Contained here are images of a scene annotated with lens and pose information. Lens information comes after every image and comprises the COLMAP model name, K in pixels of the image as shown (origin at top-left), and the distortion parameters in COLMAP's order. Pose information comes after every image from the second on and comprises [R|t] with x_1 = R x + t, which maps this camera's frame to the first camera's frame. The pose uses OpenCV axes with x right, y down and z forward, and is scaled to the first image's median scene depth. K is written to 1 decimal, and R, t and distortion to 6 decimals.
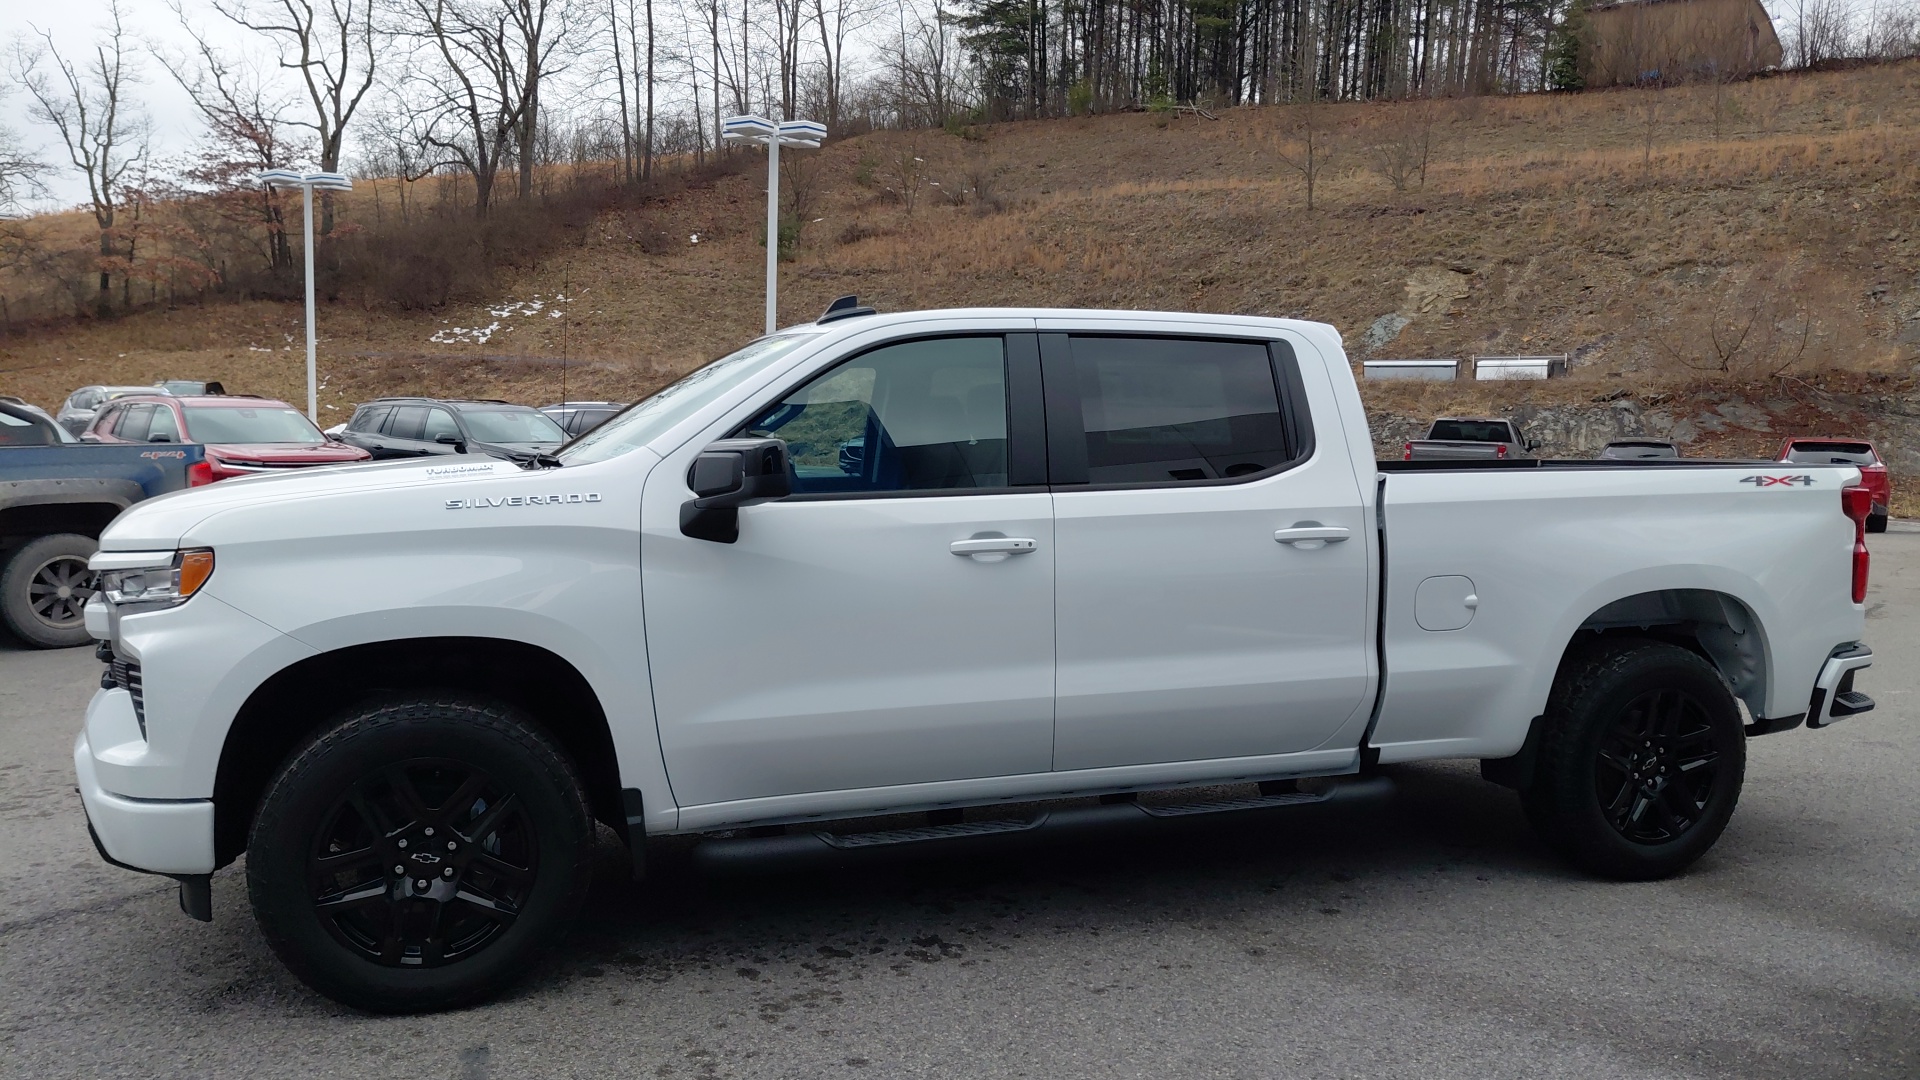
lens RADIAL K [[1392.8, 0, 991.6], [0, 1392.8, 532.0], [0, 0, 1]] dist [0.003373, -0.043476]
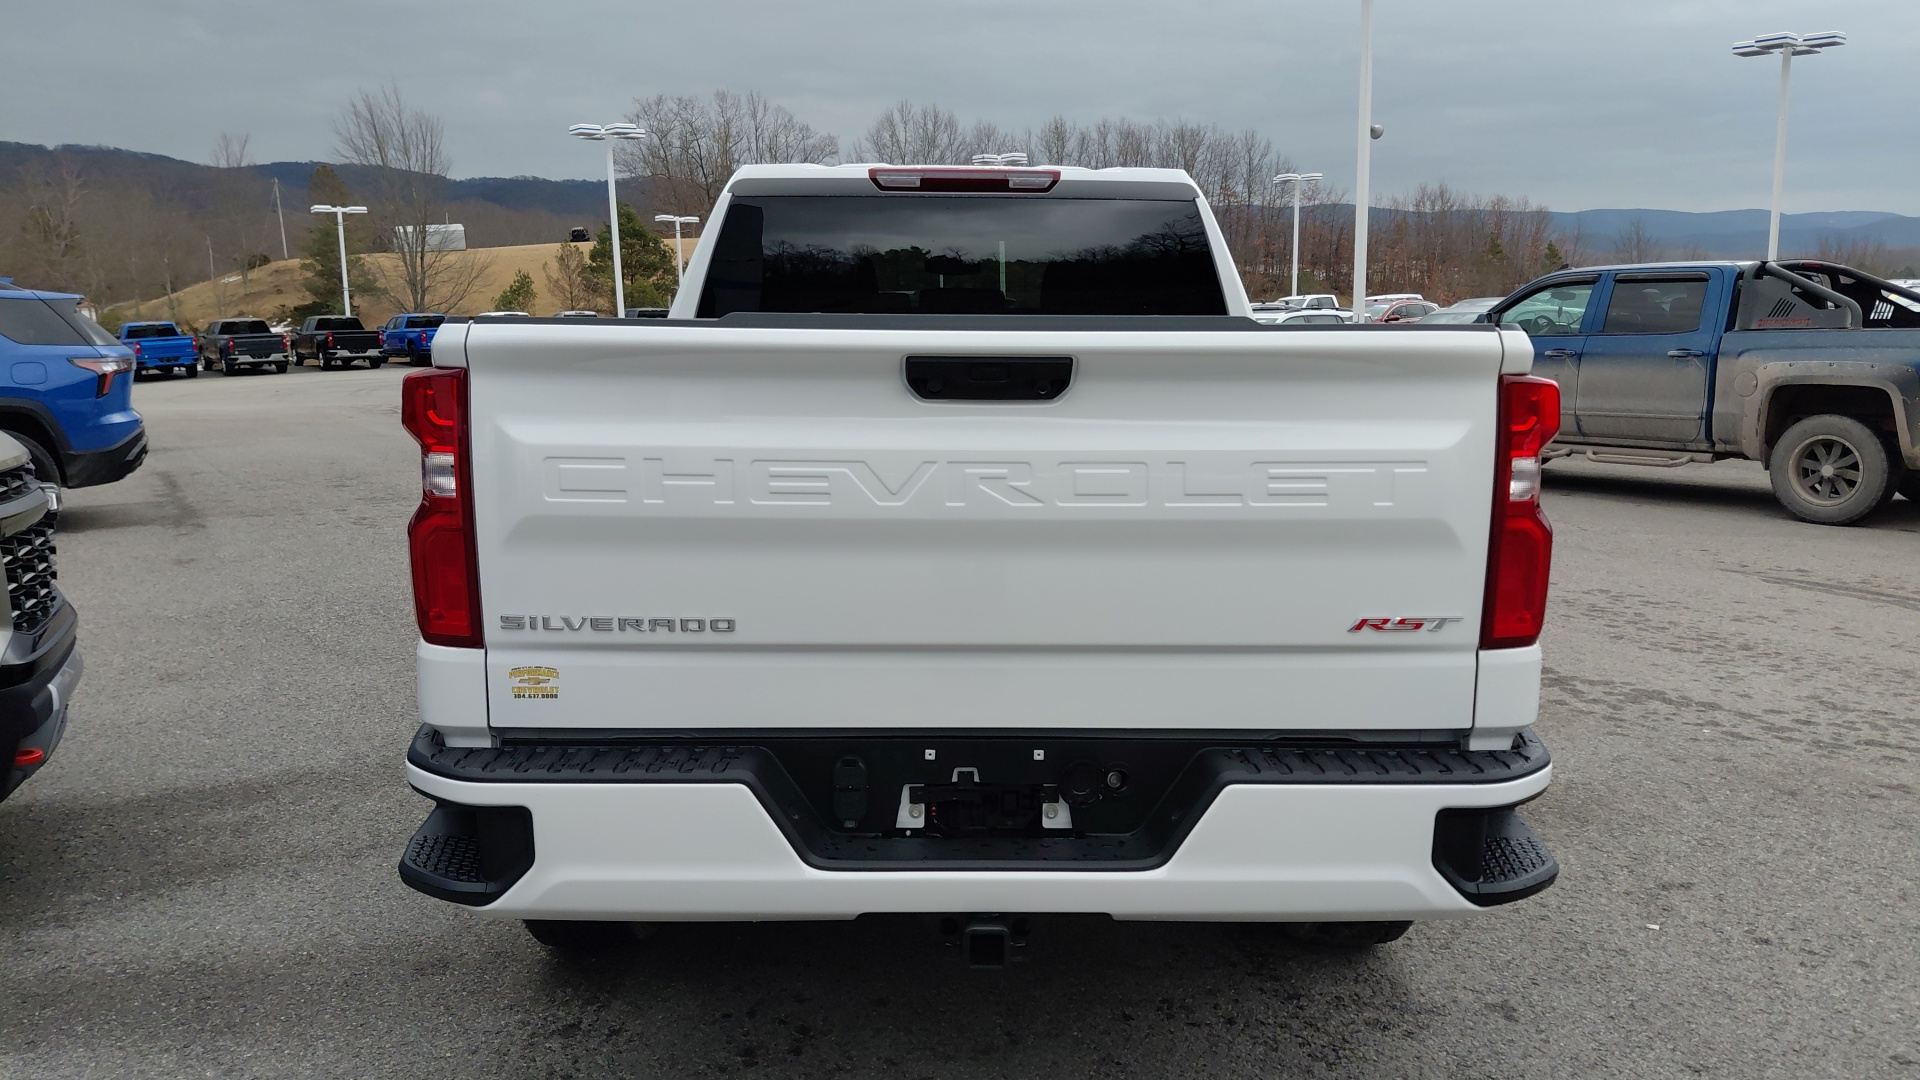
lens RADIAL K [[1413.5, 0, 960.0], [0, 1413.5, 540.0], [0, 0, 1]] dist [0.030952, -0.059310]
pose [[-0.294773, 0.145921, -0.944360, 0.539544], [-0.072442, 0.982015, 0.174351, -0.044417], [0.952817, 0.119805, -0.278901, 0.690229]]
